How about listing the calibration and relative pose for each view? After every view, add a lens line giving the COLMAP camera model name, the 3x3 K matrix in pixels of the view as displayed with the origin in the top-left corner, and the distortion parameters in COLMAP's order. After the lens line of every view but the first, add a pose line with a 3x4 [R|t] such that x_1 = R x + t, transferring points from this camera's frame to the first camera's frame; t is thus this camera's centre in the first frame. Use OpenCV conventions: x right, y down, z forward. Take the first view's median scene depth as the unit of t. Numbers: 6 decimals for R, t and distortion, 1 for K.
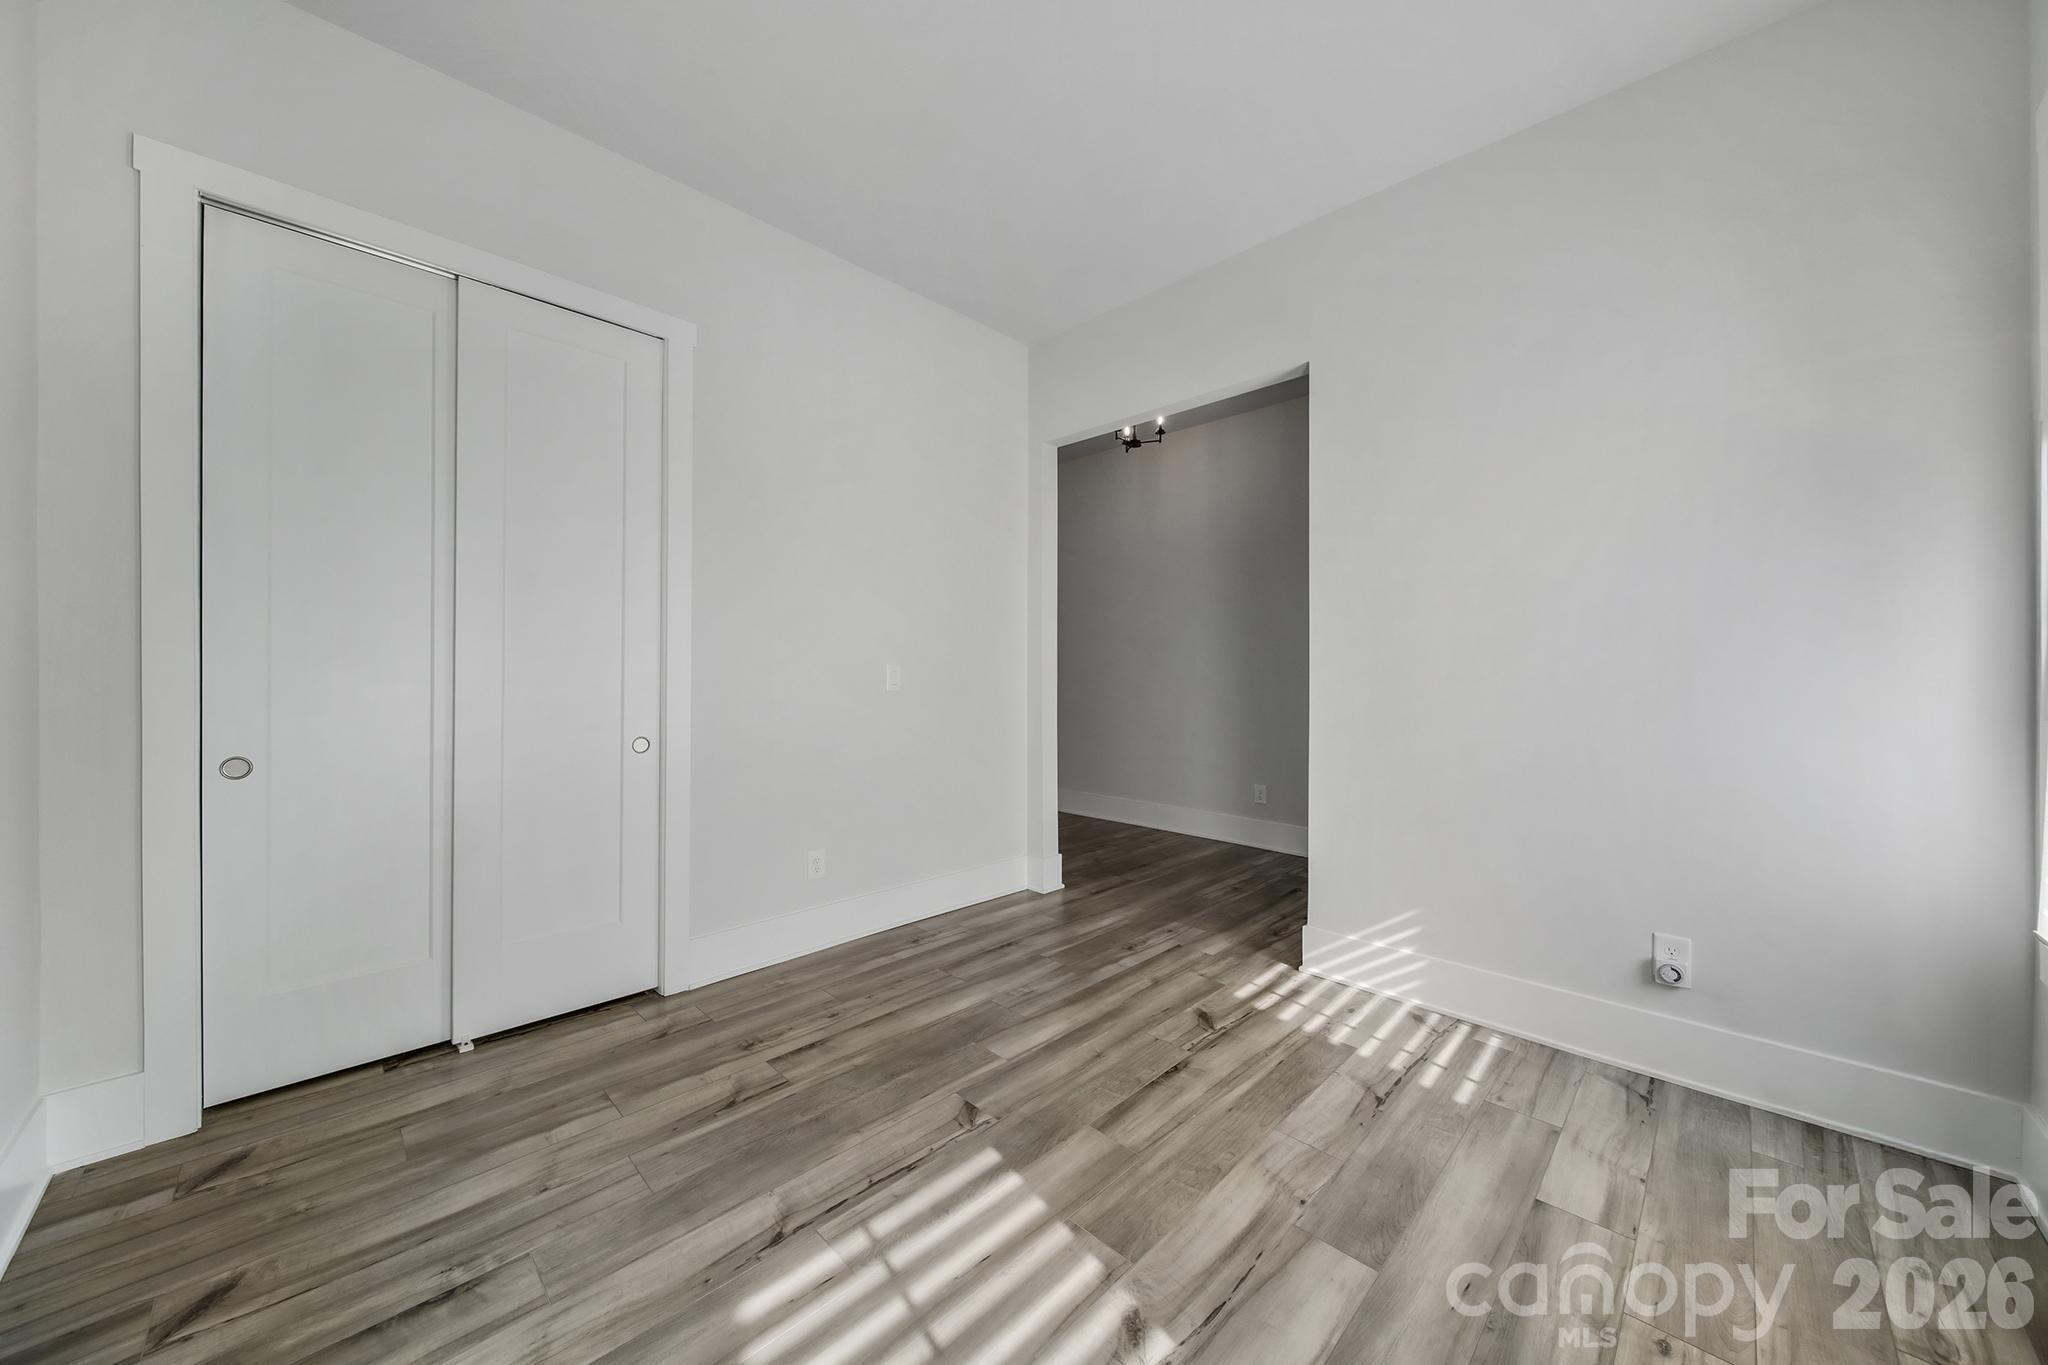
lens RADIAL K [[717.7, 0, 1022.2], [0, 717.7, 673.1], [0, 0, 1]] dist [0.001806, -0.001908]
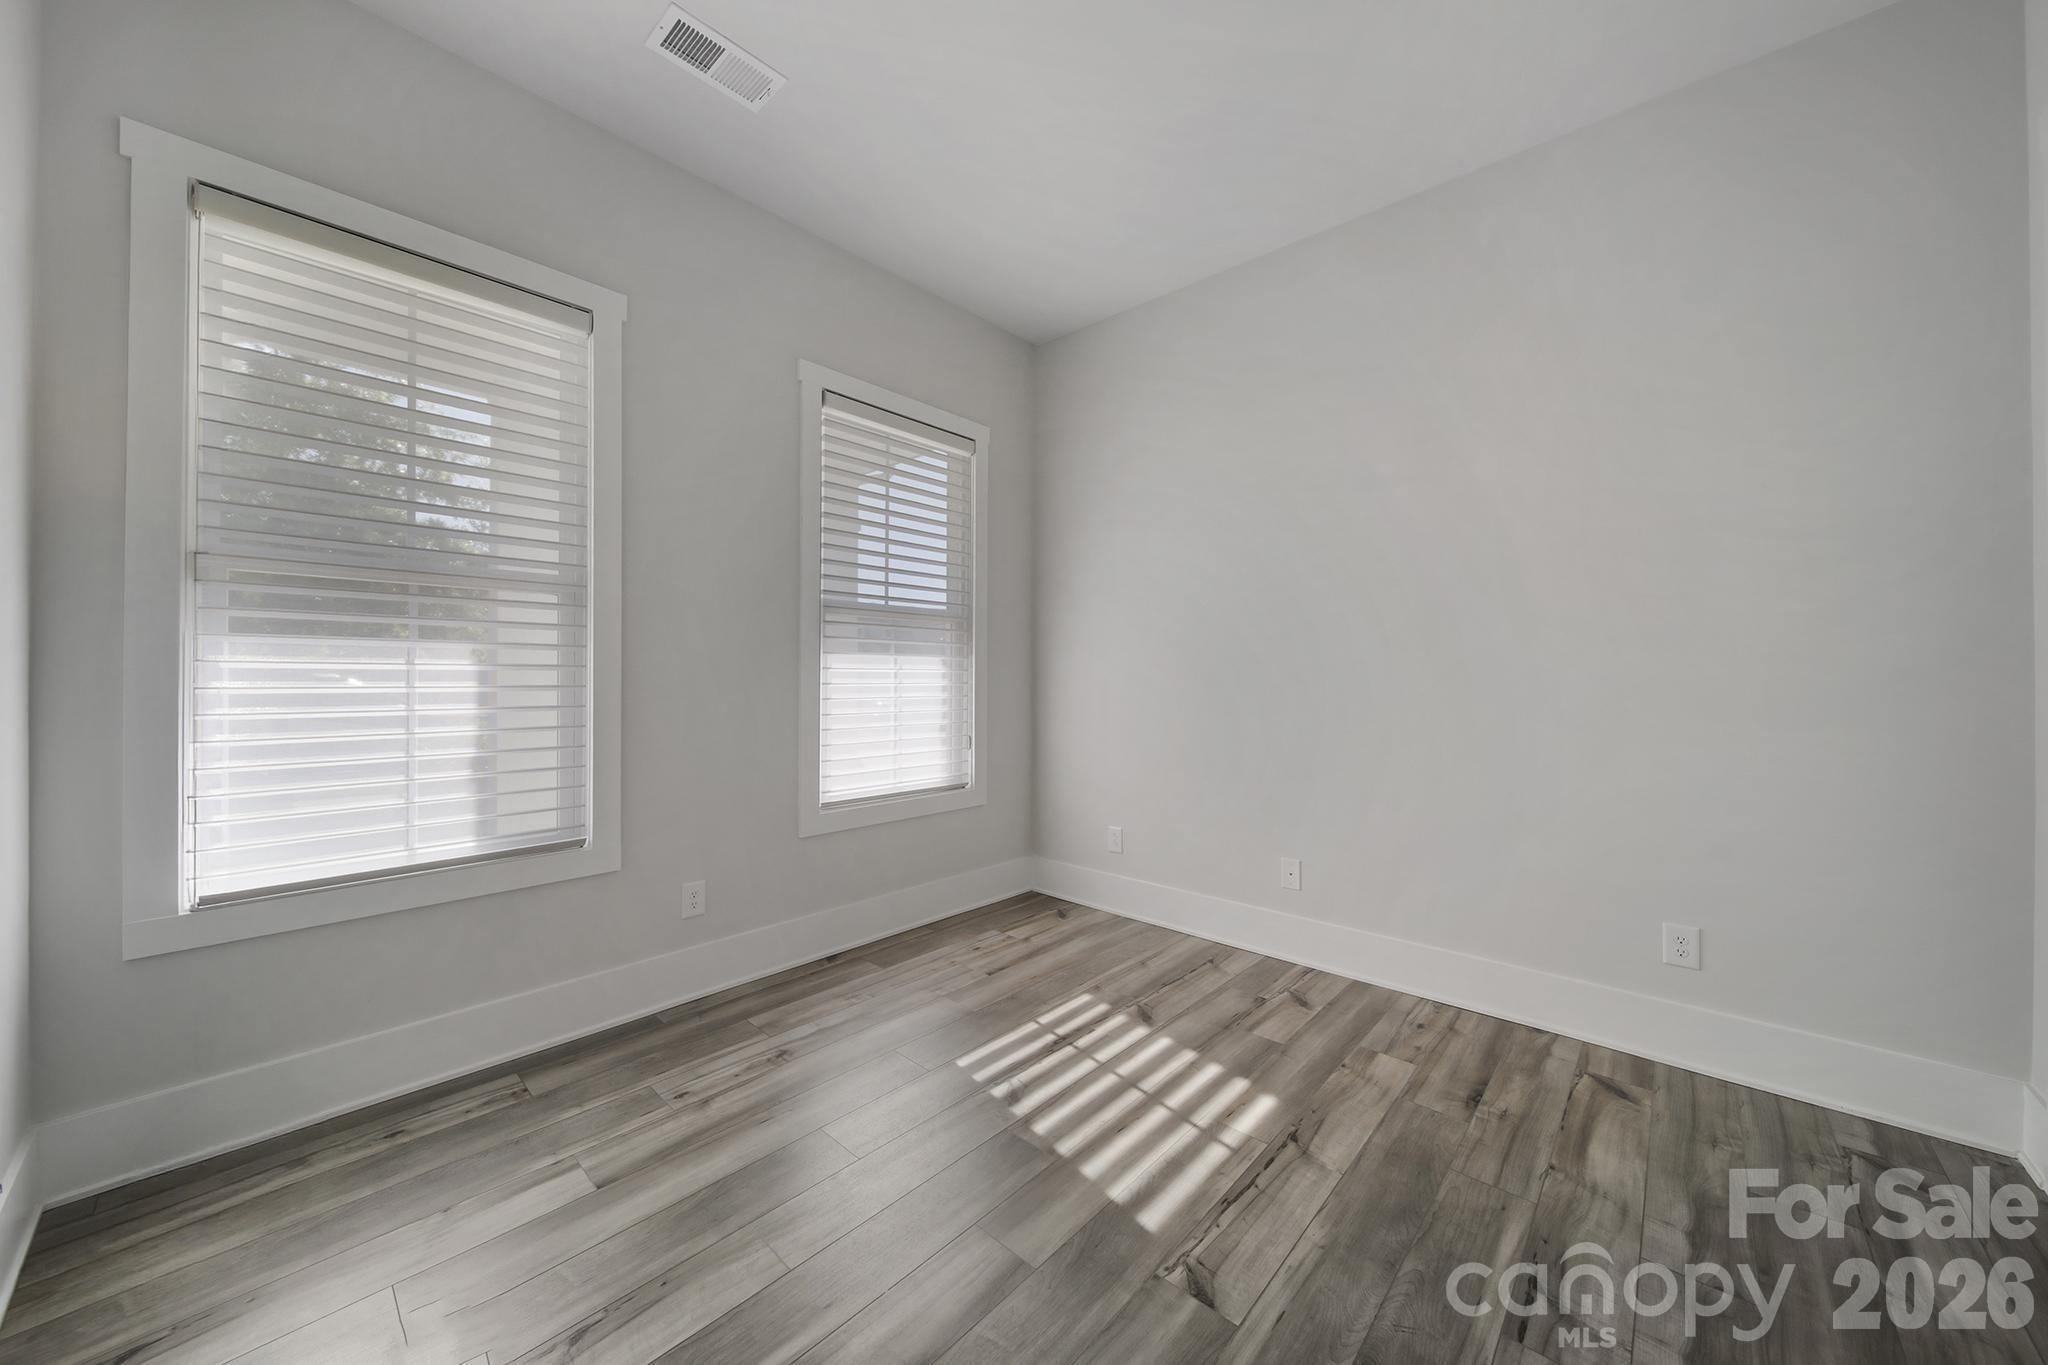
lens RADIAL K [[717.7, 0, 1028.0], [0, 717.7, 680.9], [0, 0, 1]] dist [0.001806, -0.001908]
pose [[-0.999139, -0.010075, -0.040237, 0.163698], [-0.010152, 0.999947, 0.001686, 0.007863], [0.040218, 0.002093, -0.999189, 2.109138]]
